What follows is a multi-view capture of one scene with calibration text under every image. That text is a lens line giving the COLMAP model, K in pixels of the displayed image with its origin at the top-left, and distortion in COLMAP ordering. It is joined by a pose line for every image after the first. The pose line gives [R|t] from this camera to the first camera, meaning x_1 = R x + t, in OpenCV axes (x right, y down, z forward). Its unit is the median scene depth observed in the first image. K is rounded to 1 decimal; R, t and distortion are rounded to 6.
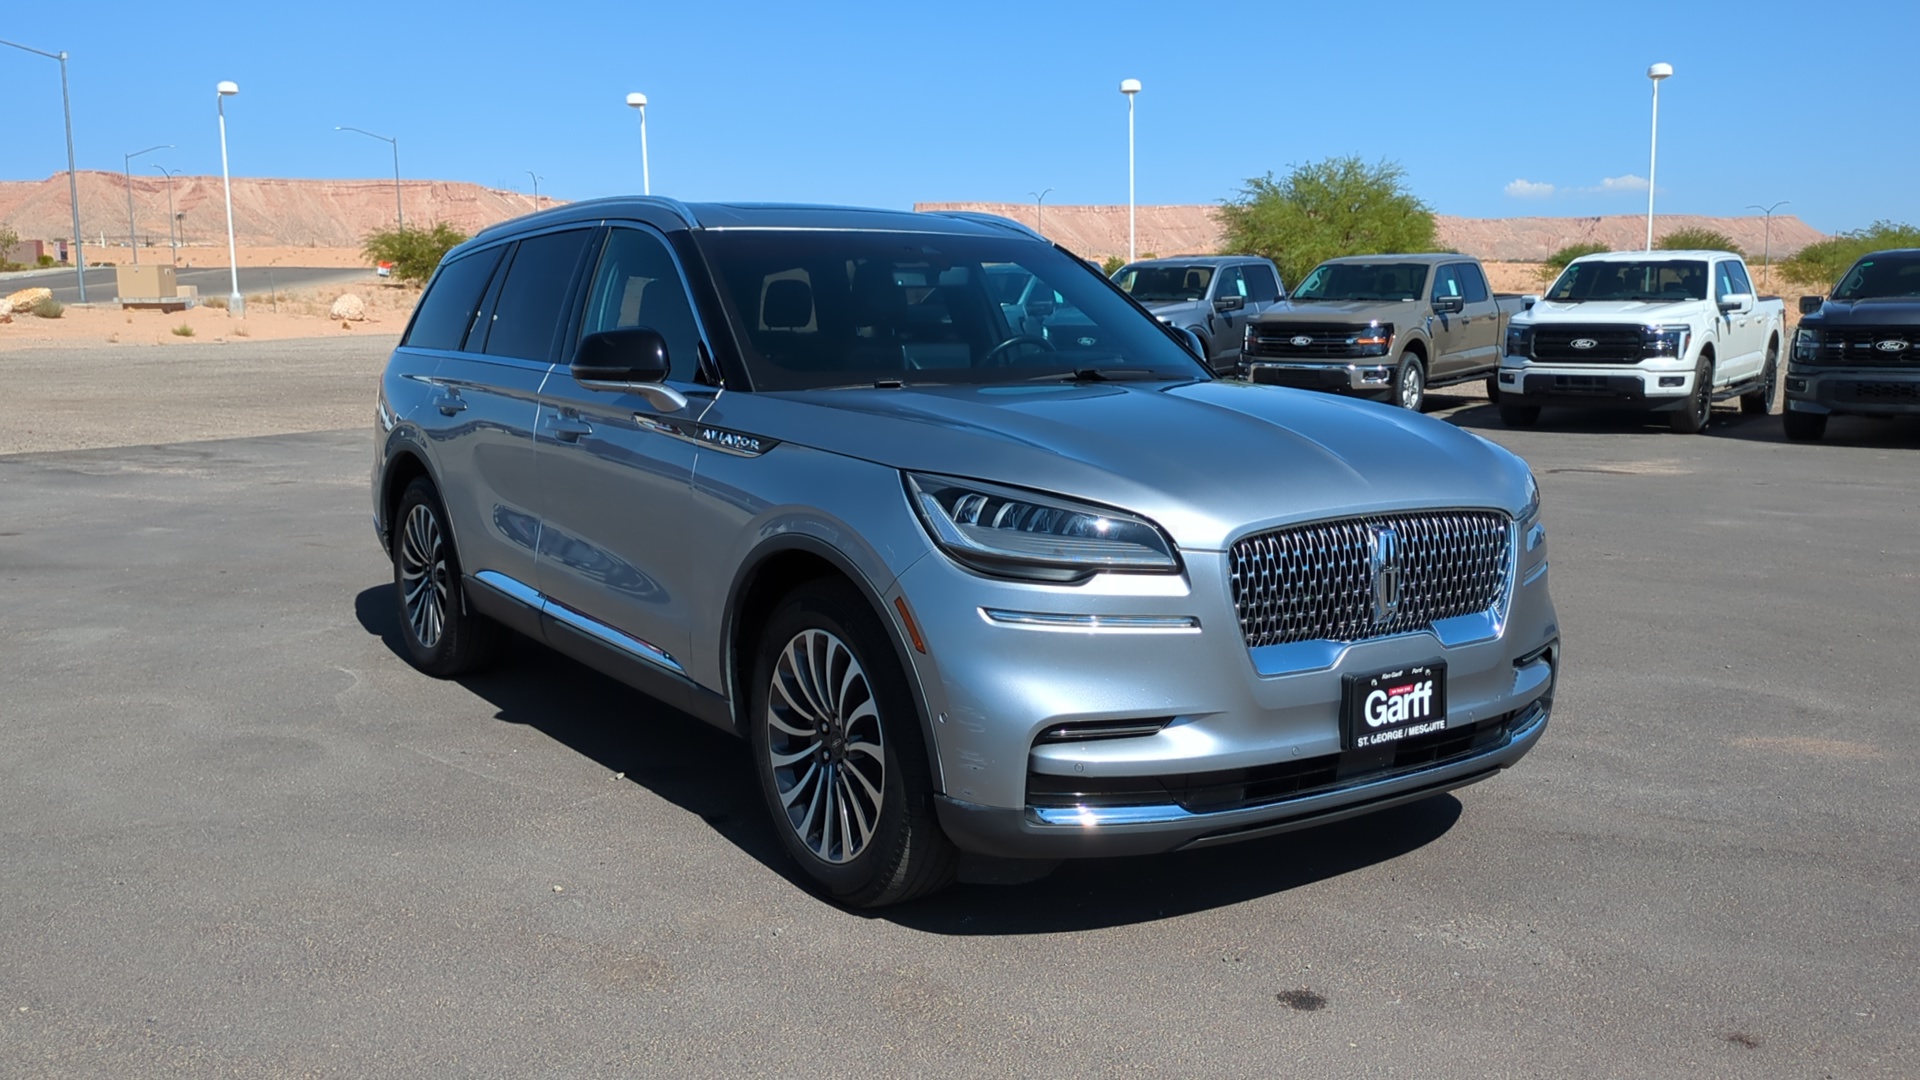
lens RADIAL K [[1676.8, 0, 1001.5], [0, 1676.8, 540.5], [0, 0, 1]] dist [0.064473, -0.075944]
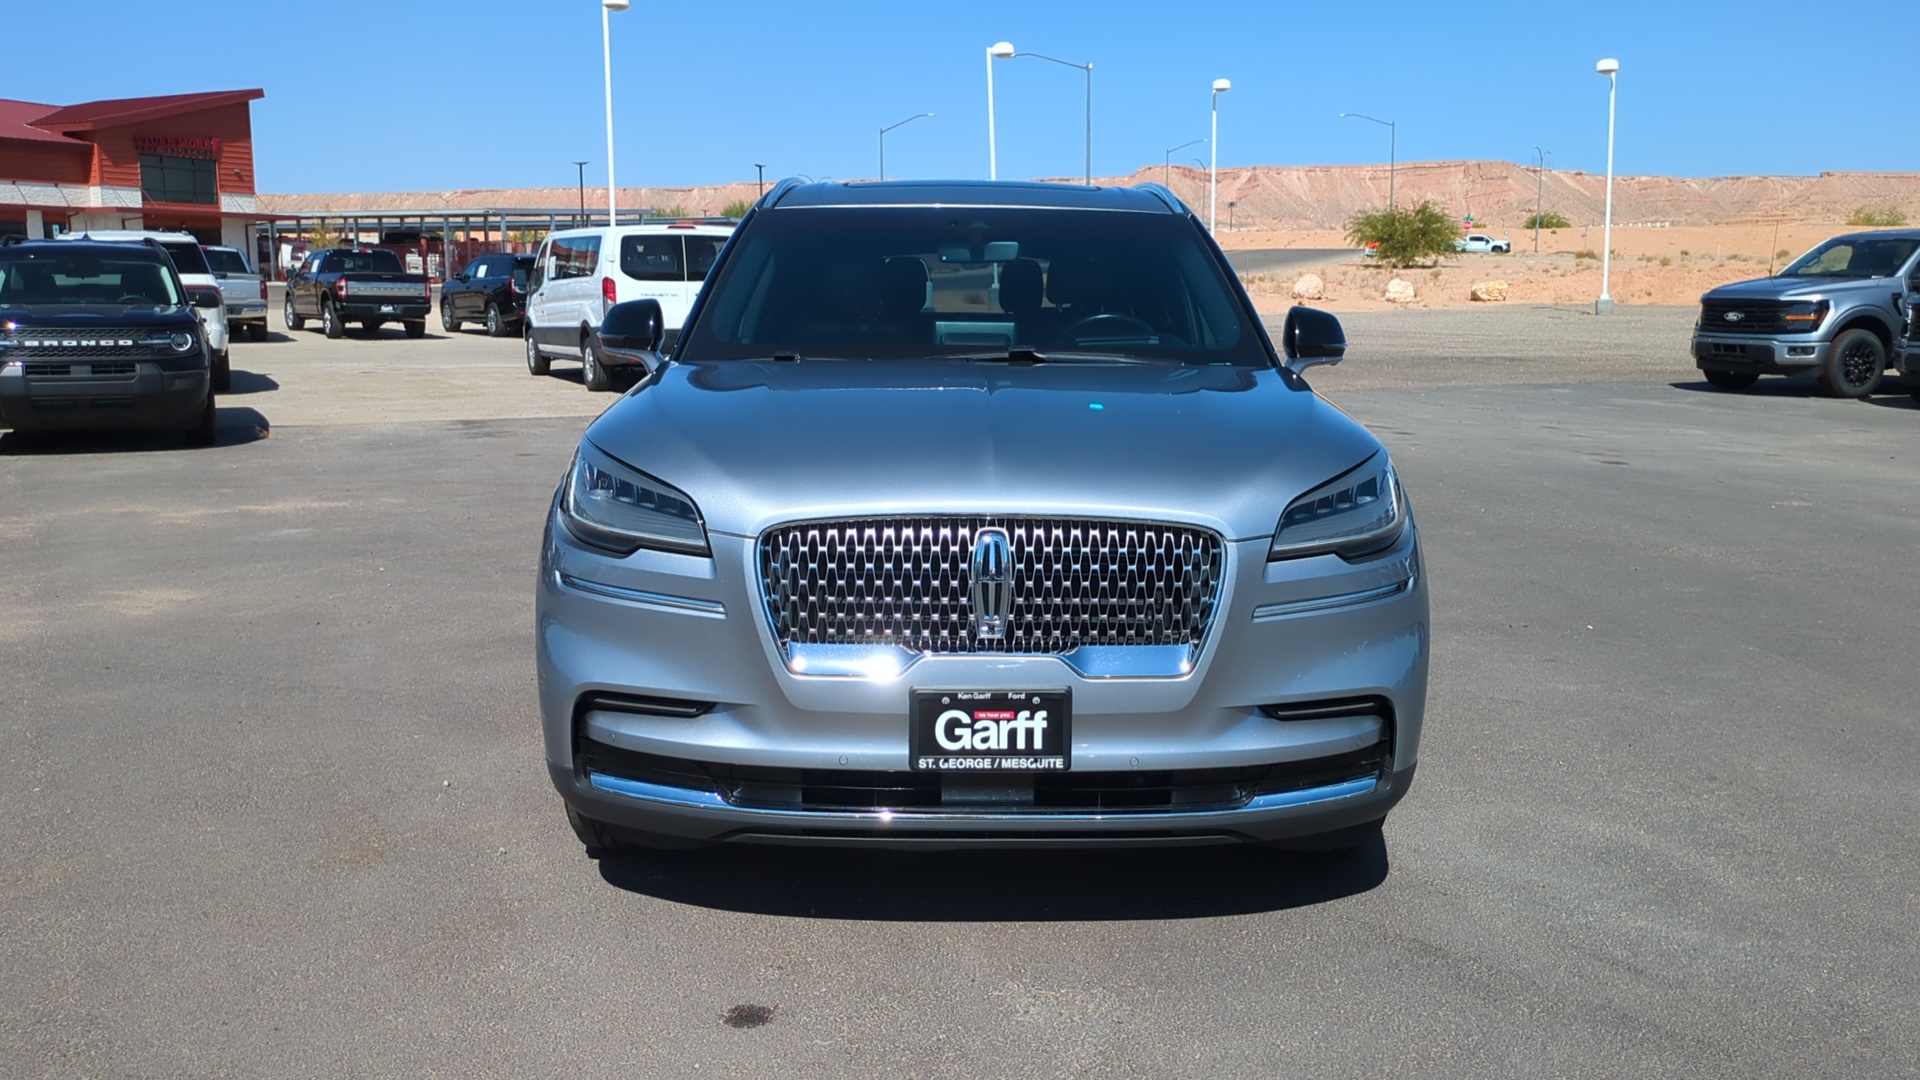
lens RADIAL K [[1676.8, 0, 964.5], [0, 1676.8, 548.6], [0, 0, 1]] dist [0.064473, -0.075944]
pose [[0.822628, 0.091768, -0.561126, 0.709006], [-0.082328, 0.995714, 0.042147, -0.034752], [0.562589, 0.011525, 0.826657, 0.254234]]
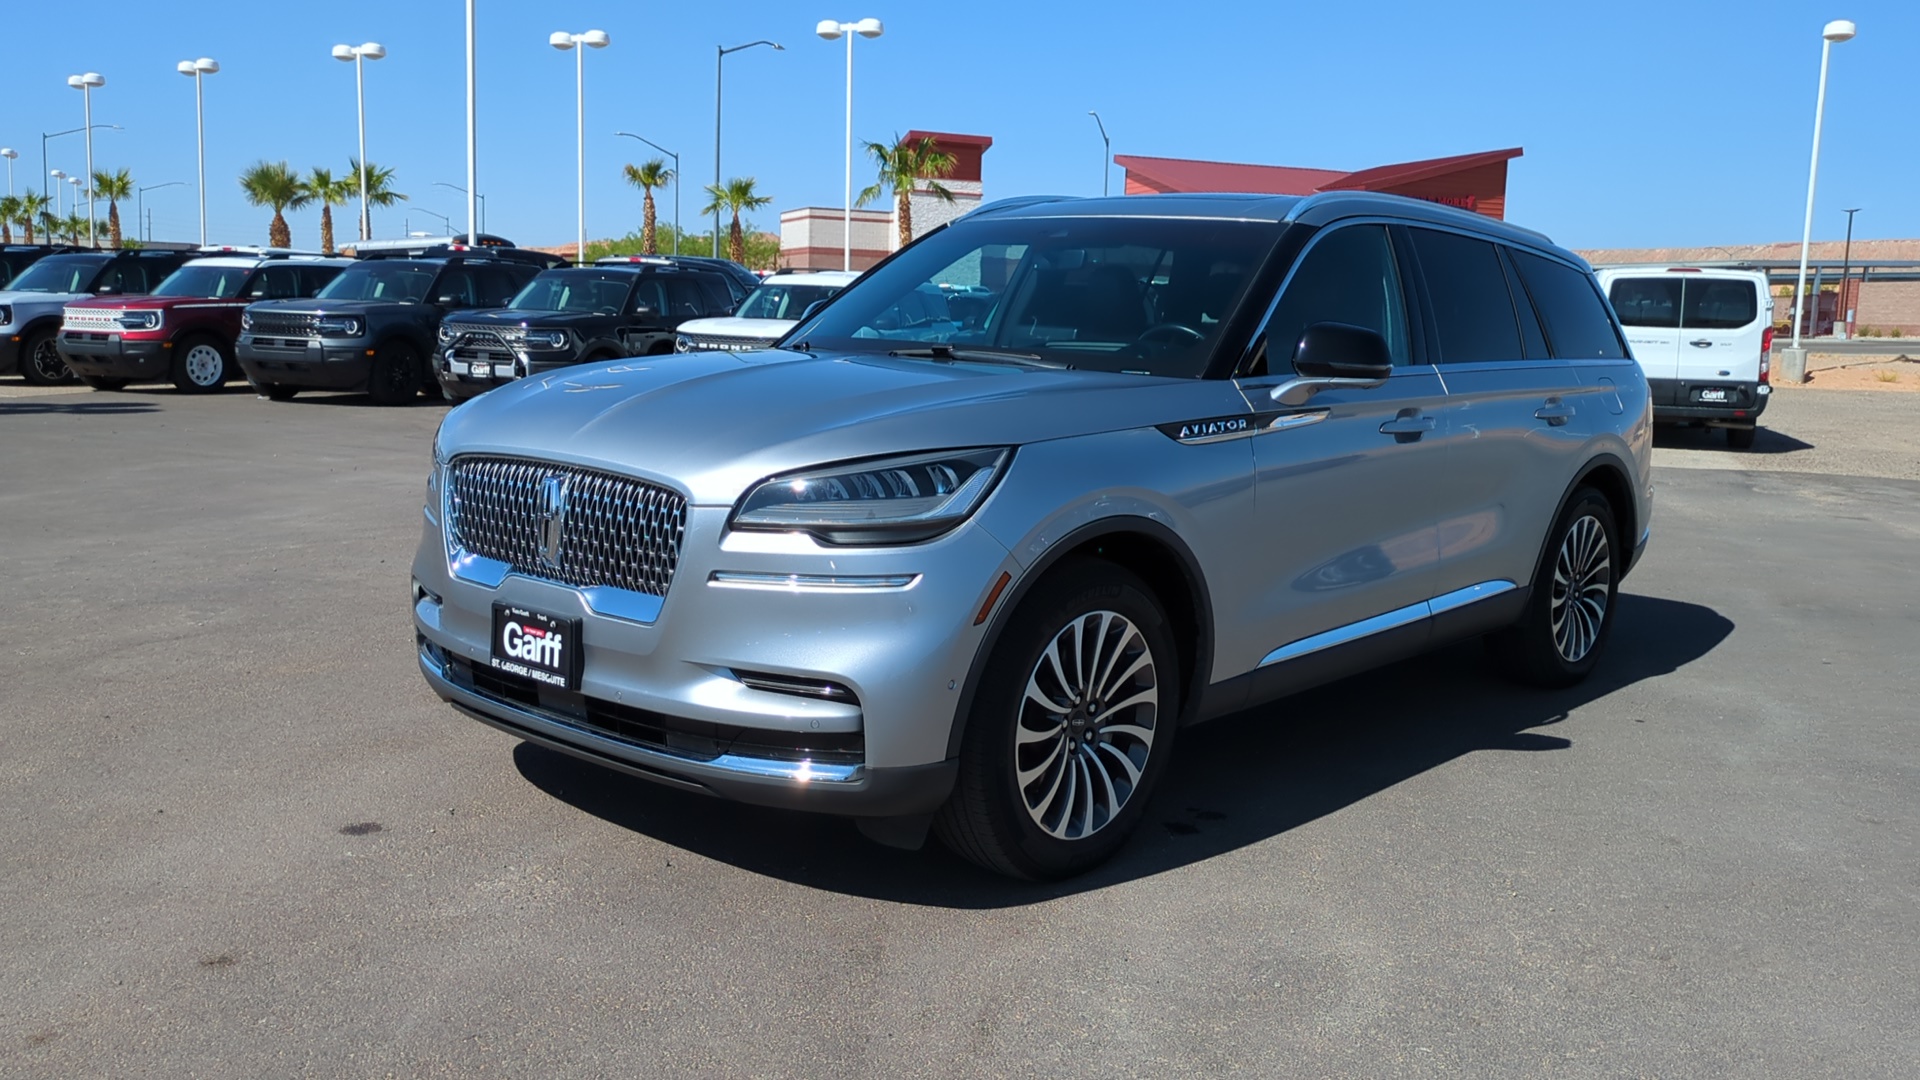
lens RADIAL K [[1676.8, 0, 975.3], [0, 1676.8, 540.2], [0, 0, 1]] dist [0.064473, -0.075944]
pose [[0.217346, 0.138829, -0.966171, 1.284746], [-0.170167, 0.980065, 0.102545, -0.118825], [0.961147, 0.142123, 0.236637, 1.000342]]
